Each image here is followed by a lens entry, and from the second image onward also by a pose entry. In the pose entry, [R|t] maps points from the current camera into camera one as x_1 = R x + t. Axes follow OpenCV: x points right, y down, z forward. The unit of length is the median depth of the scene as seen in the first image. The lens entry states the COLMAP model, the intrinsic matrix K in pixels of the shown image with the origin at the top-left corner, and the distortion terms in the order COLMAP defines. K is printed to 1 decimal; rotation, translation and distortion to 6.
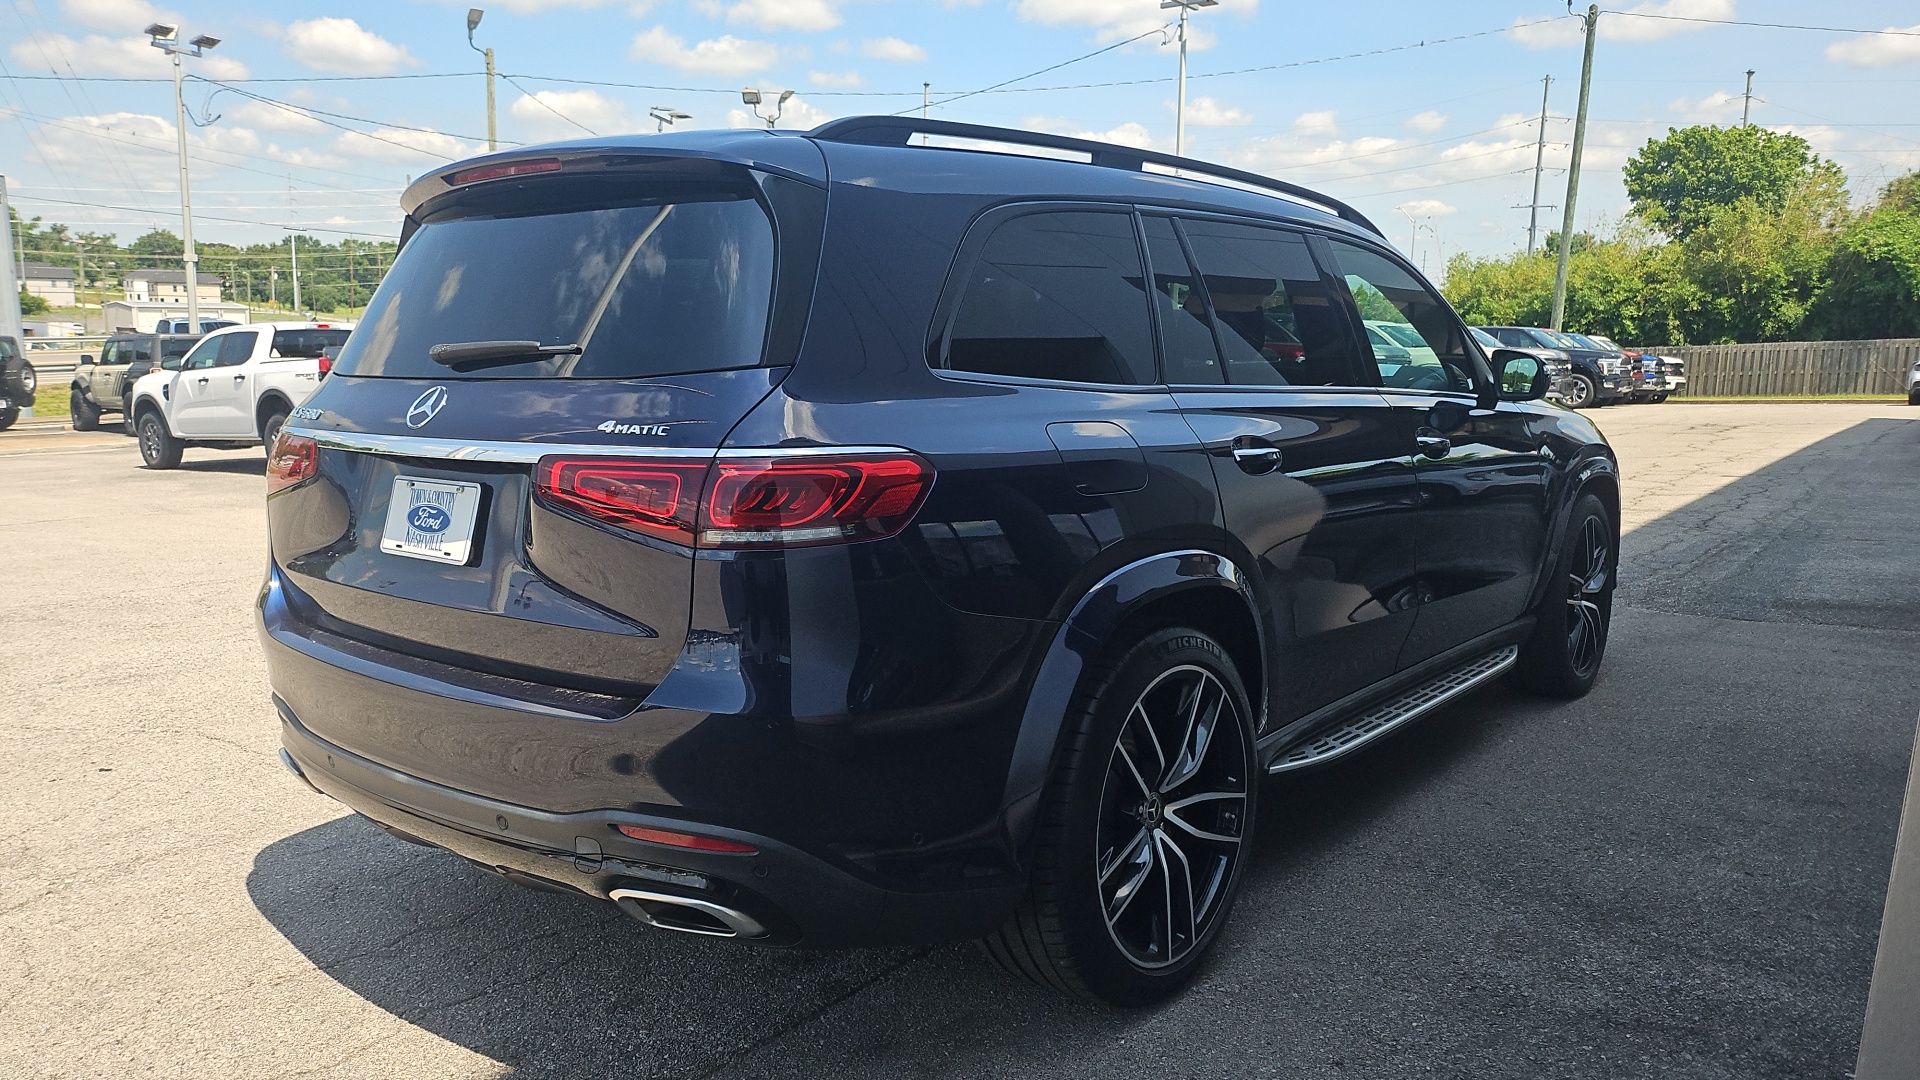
lens RADIAL K [[1370.0, 0, 960.3], [0, 1370.0, 548.6], [0, 0, 1]] dist [0.061970, -0.071622]
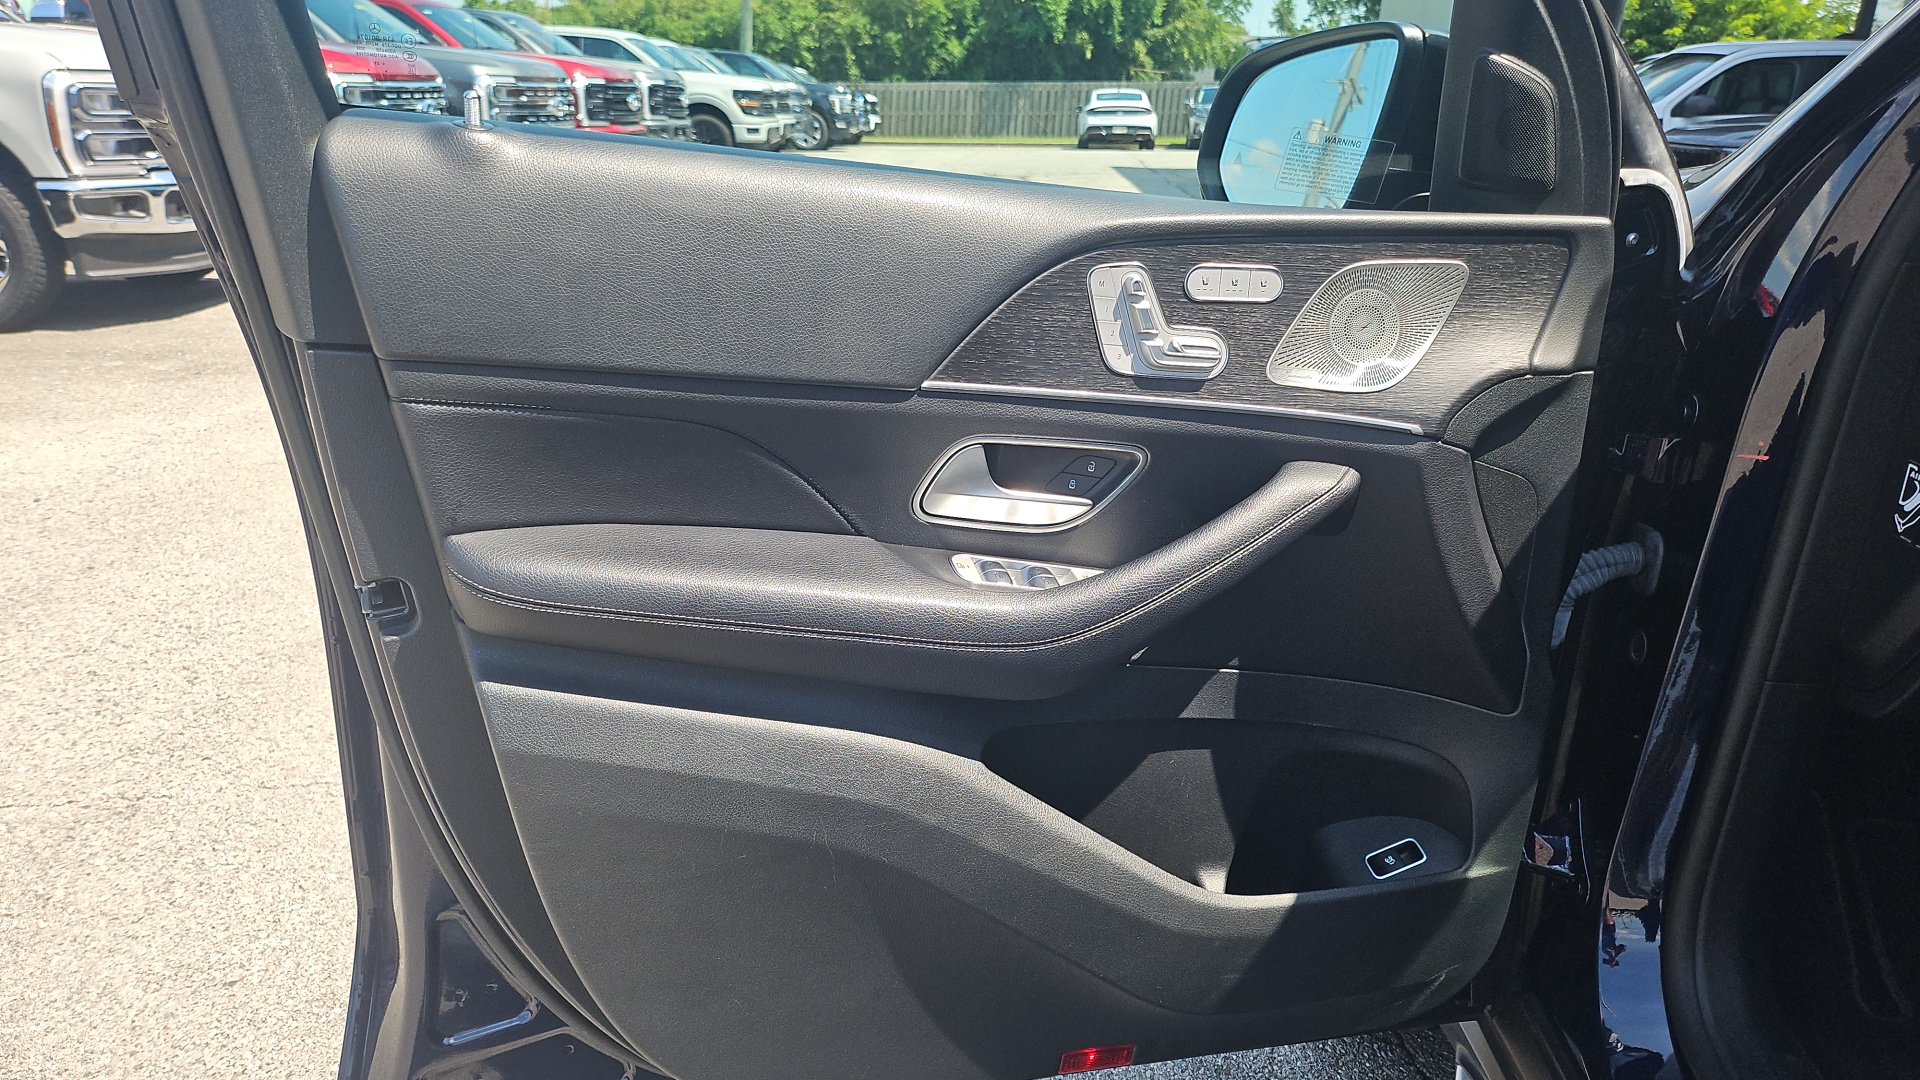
lens RADIAL K [[1370.0, 0, 965.1], [0, 1370.0, 548.4], [0, 0, 1]] dist [0.061970, -0.071622]
pose [[0.810858, -0.158715, 0.563310, -0.017043], [0.050991, 0.978023, 0.202164, -0.018442], [-0.583017, -0.135203, 0.801131, 0.140062]]
